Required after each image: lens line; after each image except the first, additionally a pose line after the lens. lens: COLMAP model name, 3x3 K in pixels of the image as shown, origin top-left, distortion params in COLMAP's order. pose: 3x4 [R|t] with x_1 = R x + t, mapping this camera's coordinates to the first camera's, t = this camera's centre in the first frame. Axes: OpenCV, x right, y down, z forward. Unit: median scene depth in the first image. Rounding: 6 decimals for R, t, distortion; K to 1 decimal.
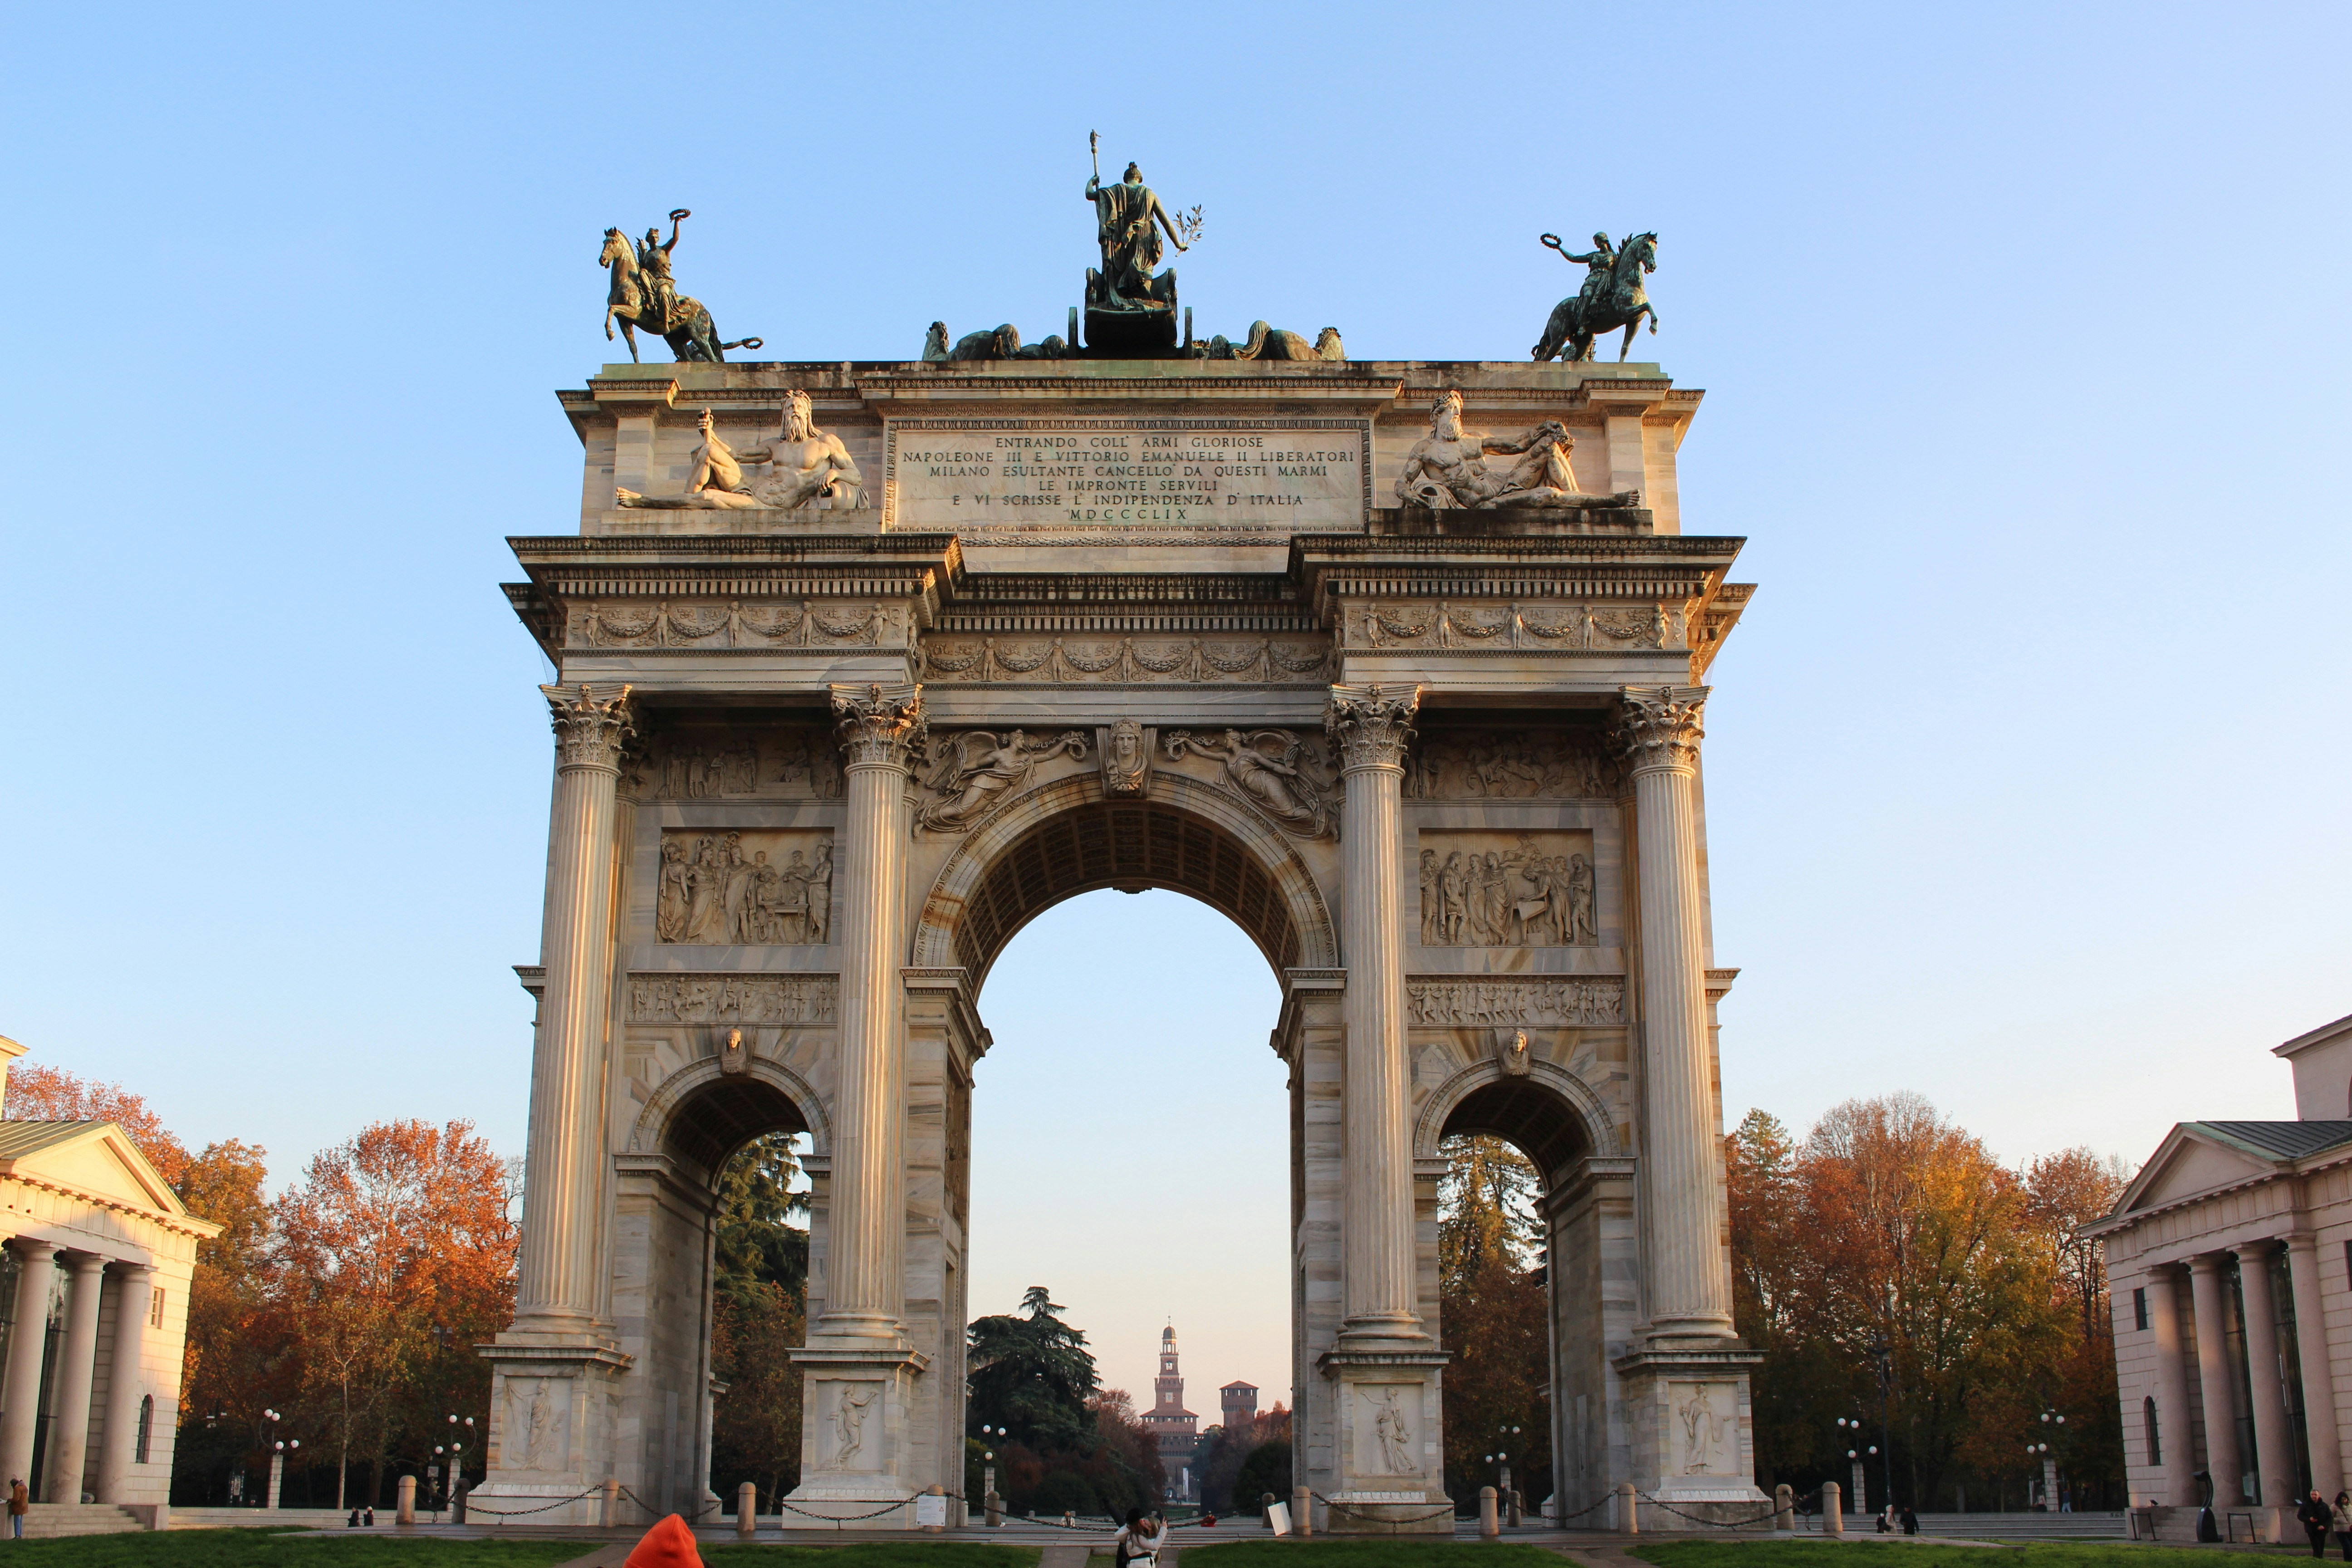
lens RADIAL K [[2492.9, 0, 1209.9], [0, 2492.9, 789.4], [0, 0, 1]] dist [-0.025959, -0.002325]
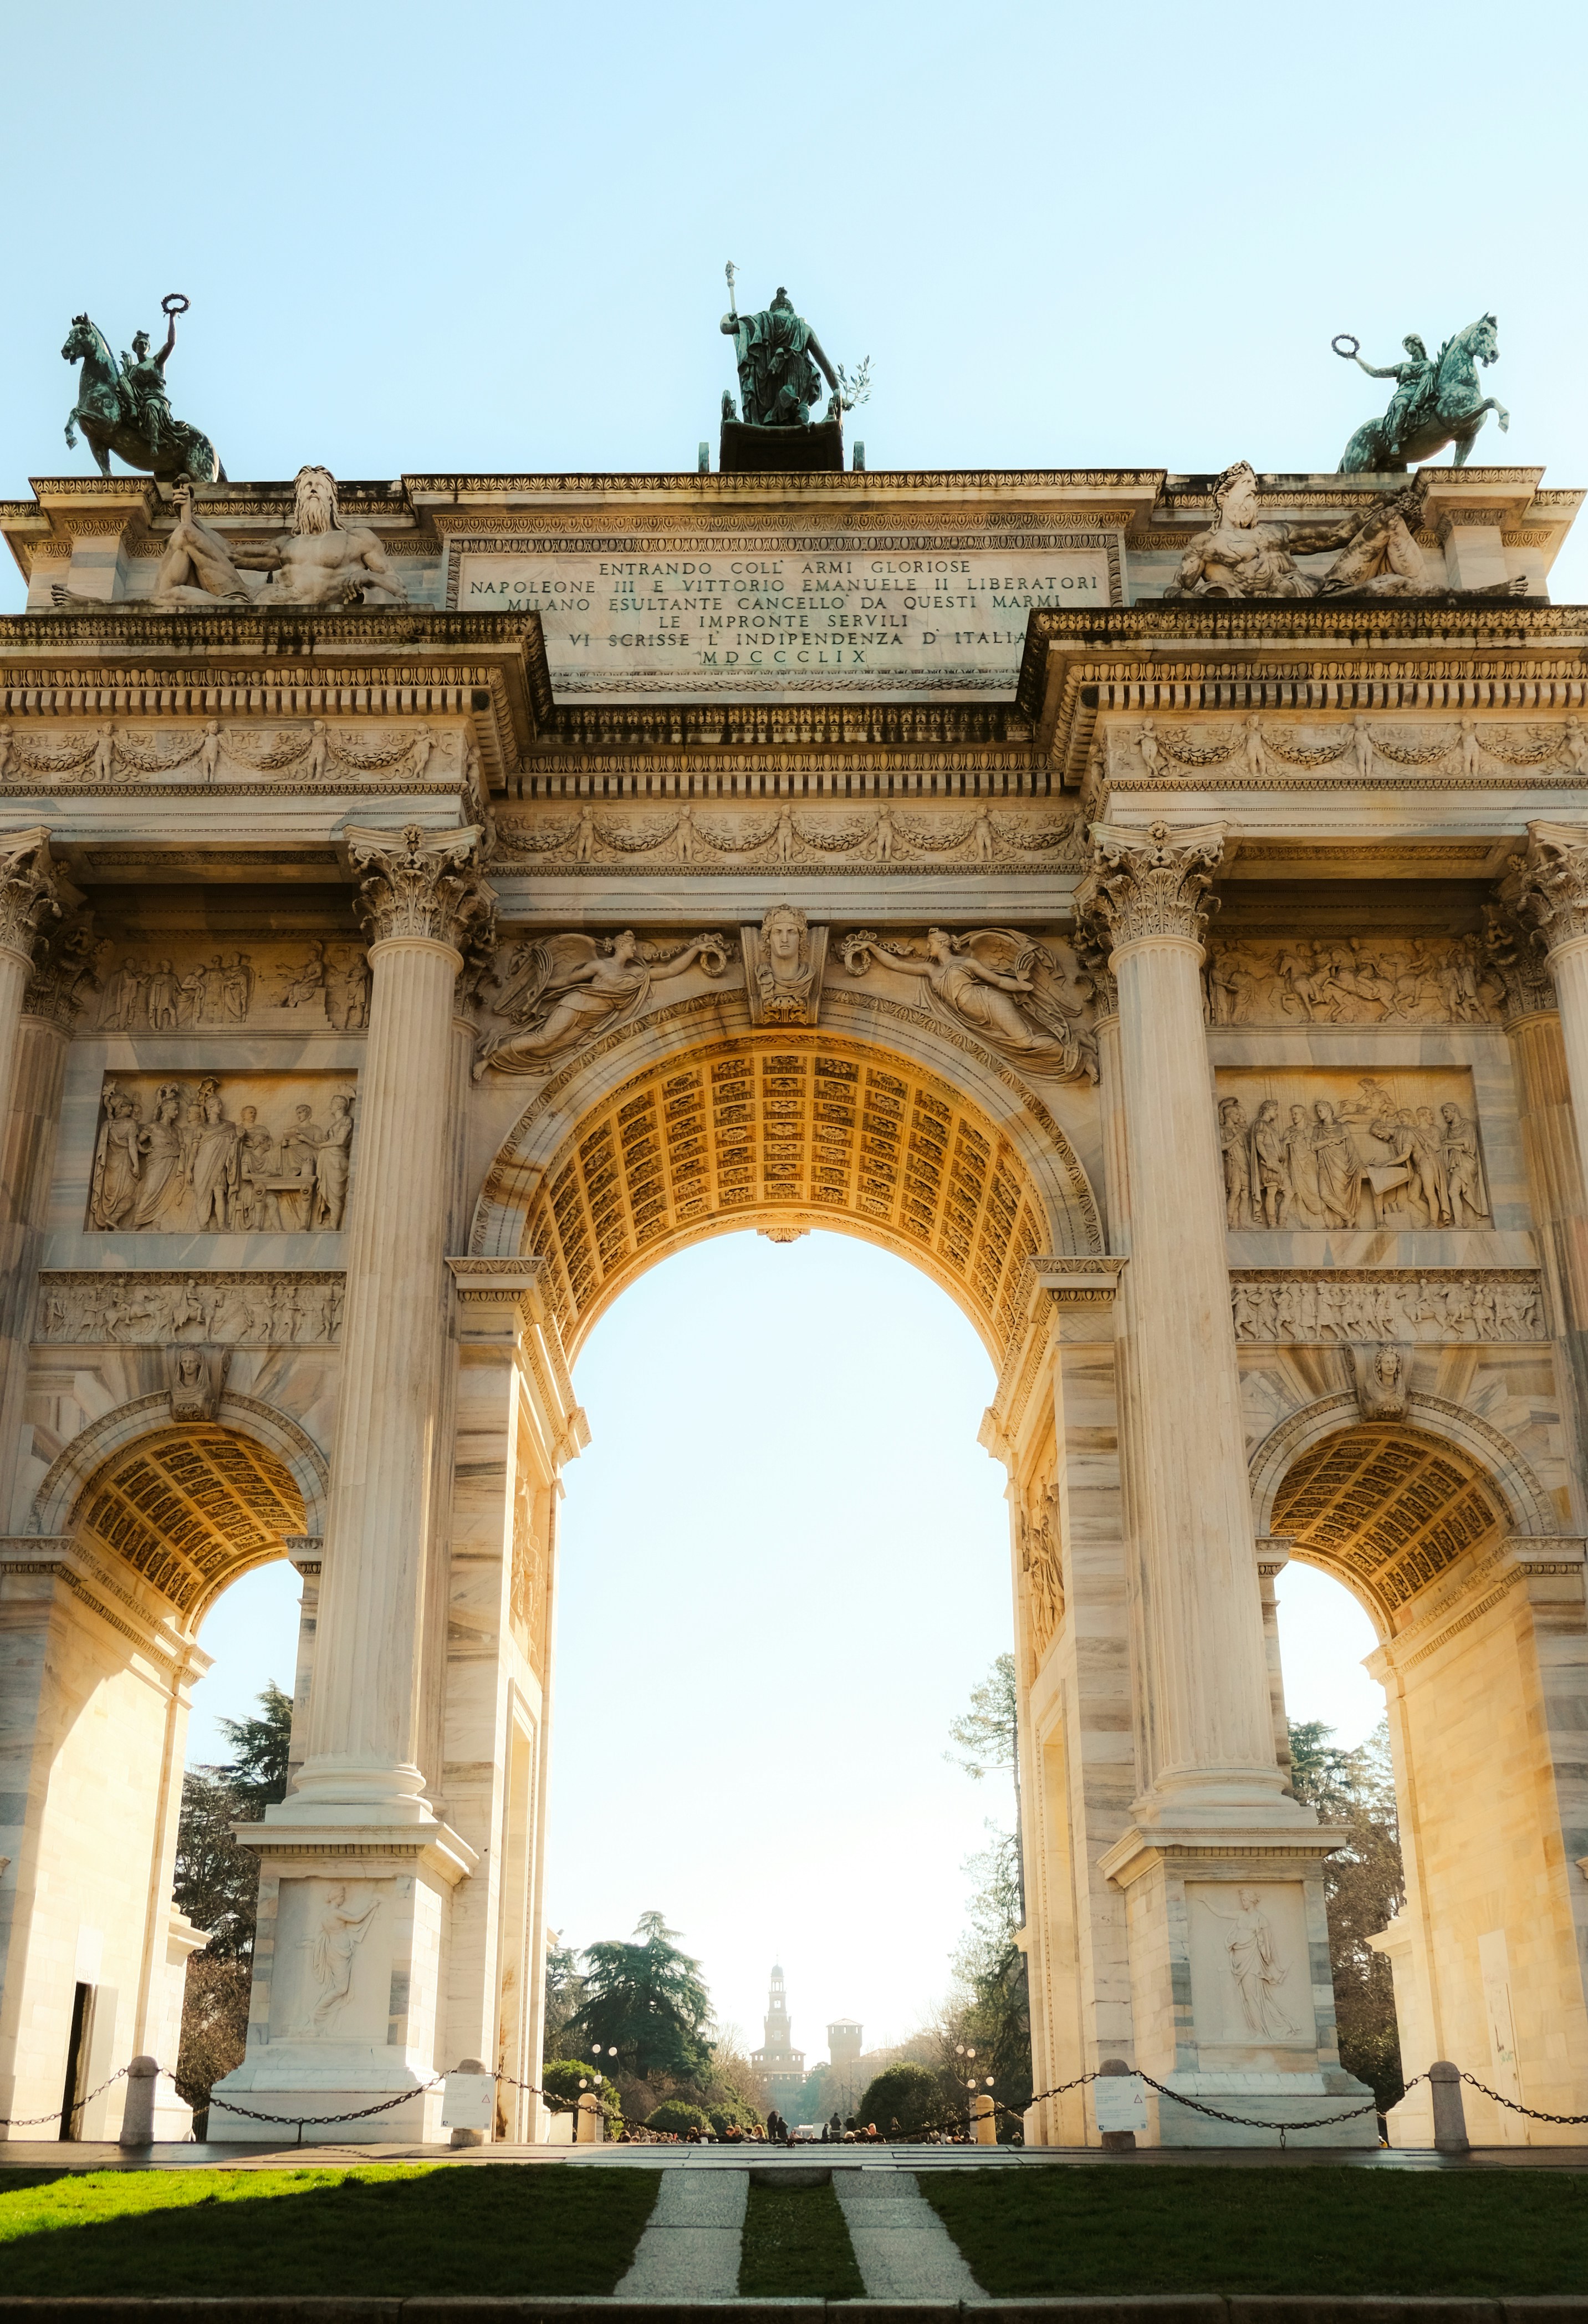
lens RADIAL K [[2252.8, 0, 785.8], [0, 2252.8, 1186.6], [0, 0, 1]] dist [-0.004771, 0.126846]
pose [[0.999930, -0.004309, -0.011054, -0.026639], [0.002939, 0.992647, -0.121011, 0.122098], [0.011494, 0.120970, 0.992590, 0.391175]]
